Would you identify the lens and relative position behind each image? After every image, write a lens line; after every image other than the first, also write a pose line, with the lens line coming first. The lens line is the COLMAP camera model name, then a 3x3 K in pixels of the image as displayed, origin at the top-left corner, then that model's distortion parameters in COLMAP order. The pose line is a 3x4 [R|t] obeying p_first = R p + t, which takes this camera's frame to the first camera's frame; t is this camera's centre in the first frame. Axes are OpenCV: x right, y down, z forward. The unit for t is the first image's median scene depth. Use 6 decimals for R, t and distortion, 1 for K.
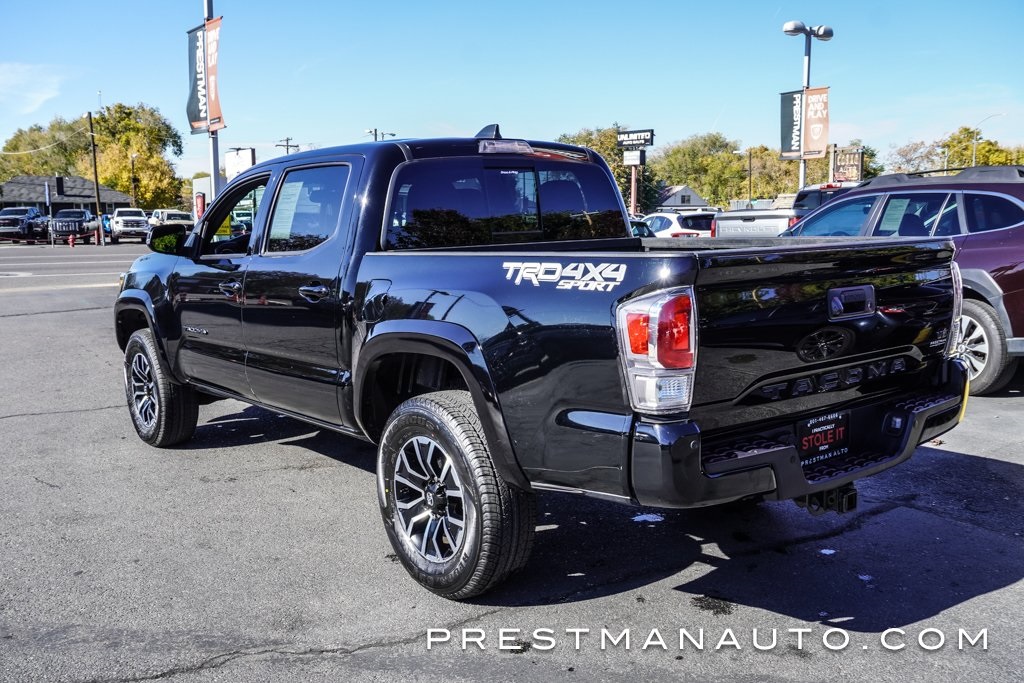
lens RADIAL K [[971.1, 0, 510.7], [0, 971.1, 346.5], [0, 0, 1]] dist [-0.004252, 0.000000]
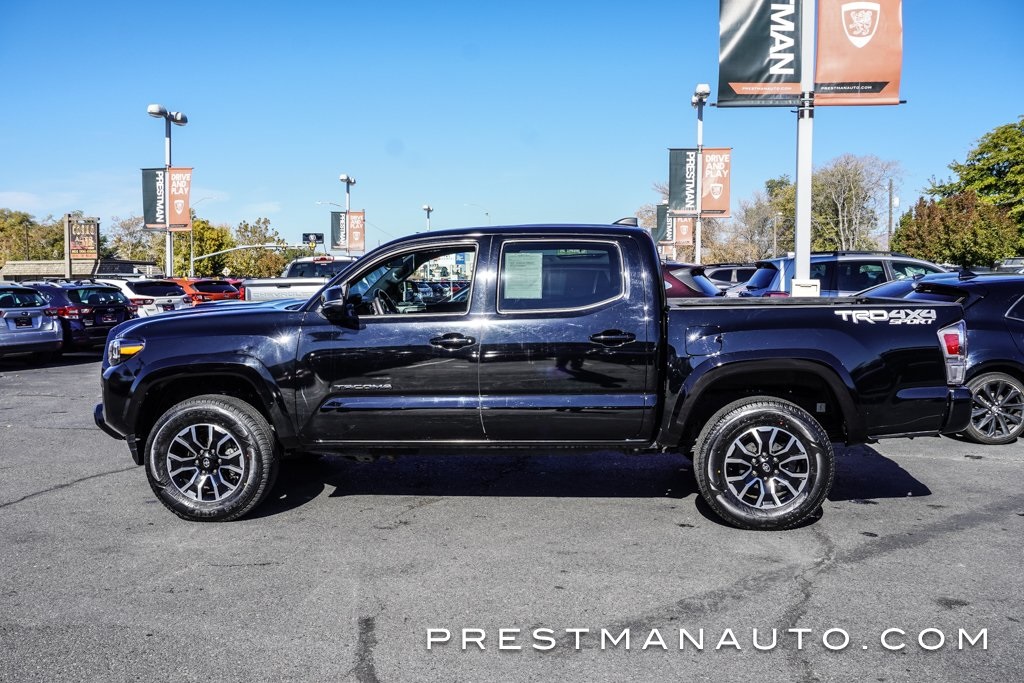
lens RADIAL K [[918.0, 0, 512.1], [0, 918.0, 340.7], [0, 0, 1]] dist [-0.014800, -0.007128]
pose [[0.661969, -0.033861, 0.748766, -1.602836], [0.087825, 0.995602, -0.032621, -0.032864], [-0.744368, 0.087355, 0.662032, 0.371713]]
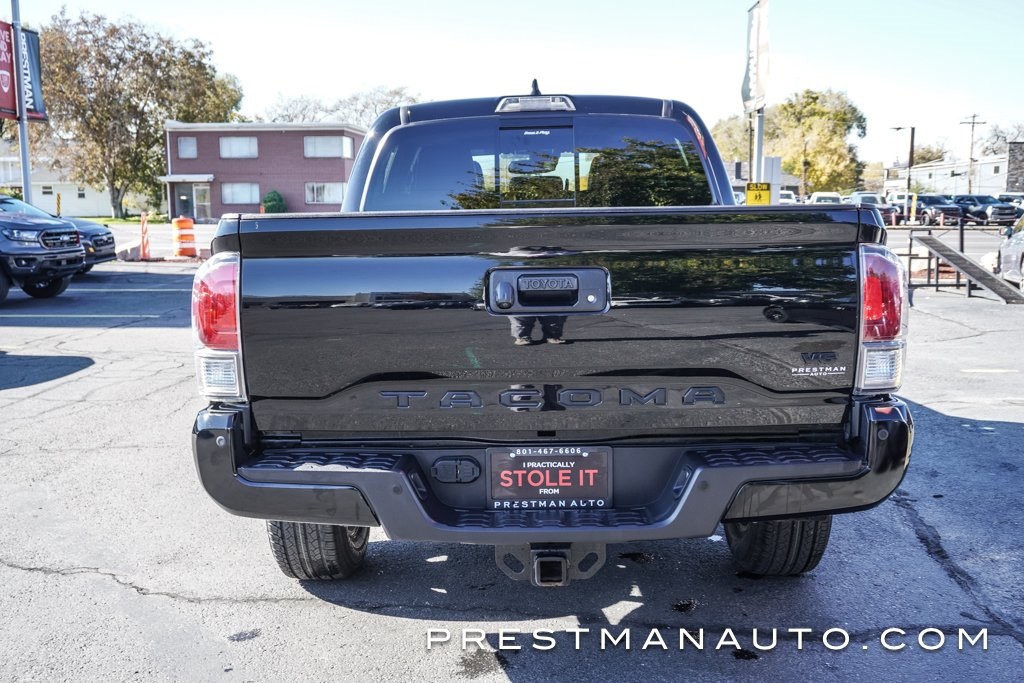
lens RADIAL K [[971.1, 0, 507.9], [0, 971.1, 345.7], [0, 0, 1]] dist [-0.004252, 0.000000]
pose [[0.767958, 0.097131, -0.633092, 0.754157], [-0.087501, 0.995077, 0.046527, -0.035563], [0.634495, 0.019665, 0.772677, 0.419168]]
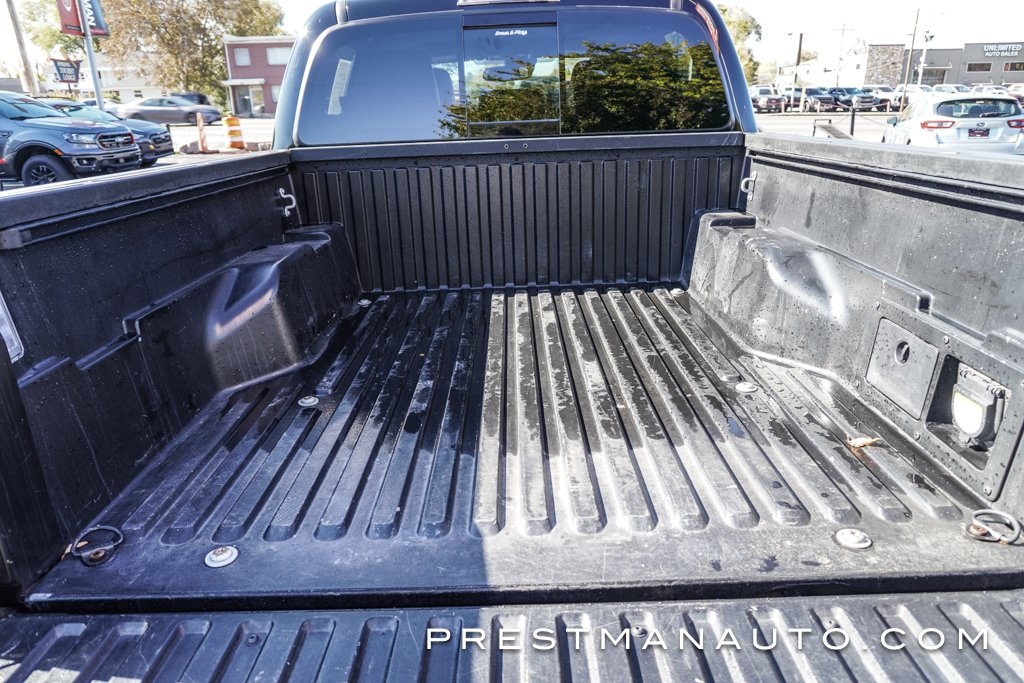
lens RADIAL K [[688.6, 0, 510.7], [0, 688.6, 341.8], [0, 0, 1]] dist [-0.043226, 0.035934]
pose [[0.784189, 0.203318, -0.586267, 0.454774], [-0.071079, 0.968010, 0.240632, -0.111540], [0.616437, -0.147029, 0.773555, 0.795312]]
